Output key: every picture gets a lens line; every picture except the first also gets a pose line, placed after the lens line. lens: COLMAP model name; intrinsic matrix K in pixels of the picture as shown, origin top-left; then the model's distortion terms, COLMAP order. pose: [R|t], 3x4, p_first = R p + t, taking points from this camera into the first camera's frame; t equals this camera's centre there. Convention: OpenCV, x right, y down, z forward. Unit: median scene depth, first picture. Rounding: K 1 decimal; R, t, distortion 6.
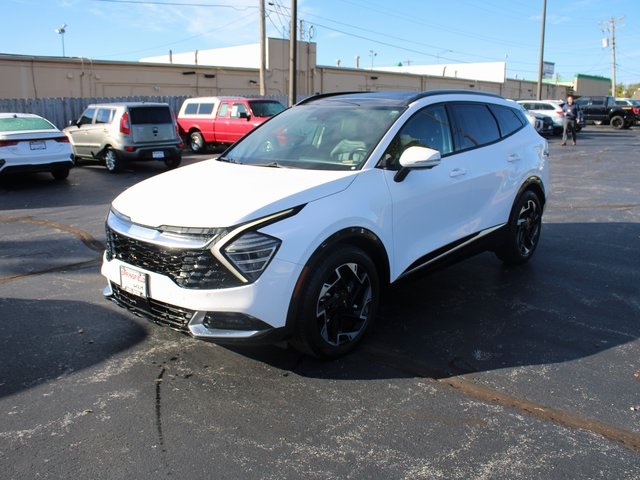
lens RADIAL K [[577.1, 0, 326.4], [0, 577.1, 239.9], [0, 0, 1]] dist [-0.135896, 0.091784]
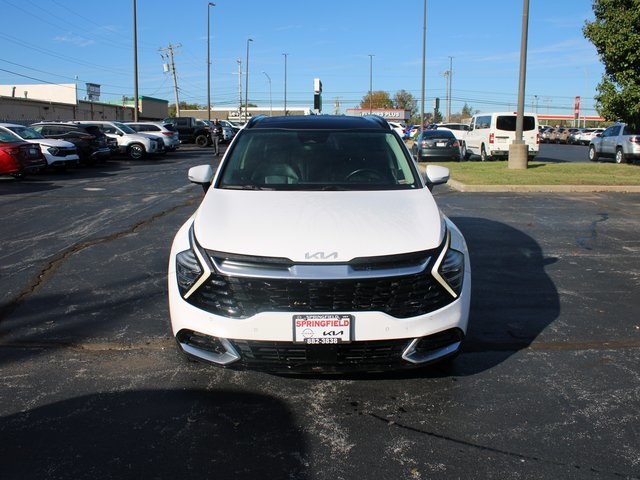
lens RADIAL K [[577.1, 0, 325.4], [0, 577.1, 241.4], [0, 0, 1]] dist [-0.135896, 0.091784]
pose [[0.732258, -0.122663, 0.669889, -0.875542], [0.145462, 0.989117, 0.022111, -0.074836], [-0.665311, 0.081253, 0.742132, 0.326903]]
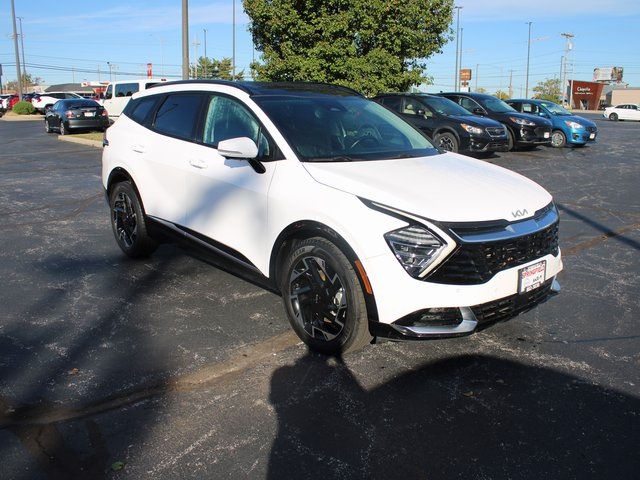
lens RADIAL K [[577.1, 0, 324.1], [0, 577.1, 235.4], [0, 0, 1]] dist [-0.135896, 0.091784]
pose [[0.124613, -0.223727, 0.966653, -1.275781], [0.213174, 0.957532, 0.194135, -0.255008], [-0.969035, 0.181874, 0.167014, 1.134732]]
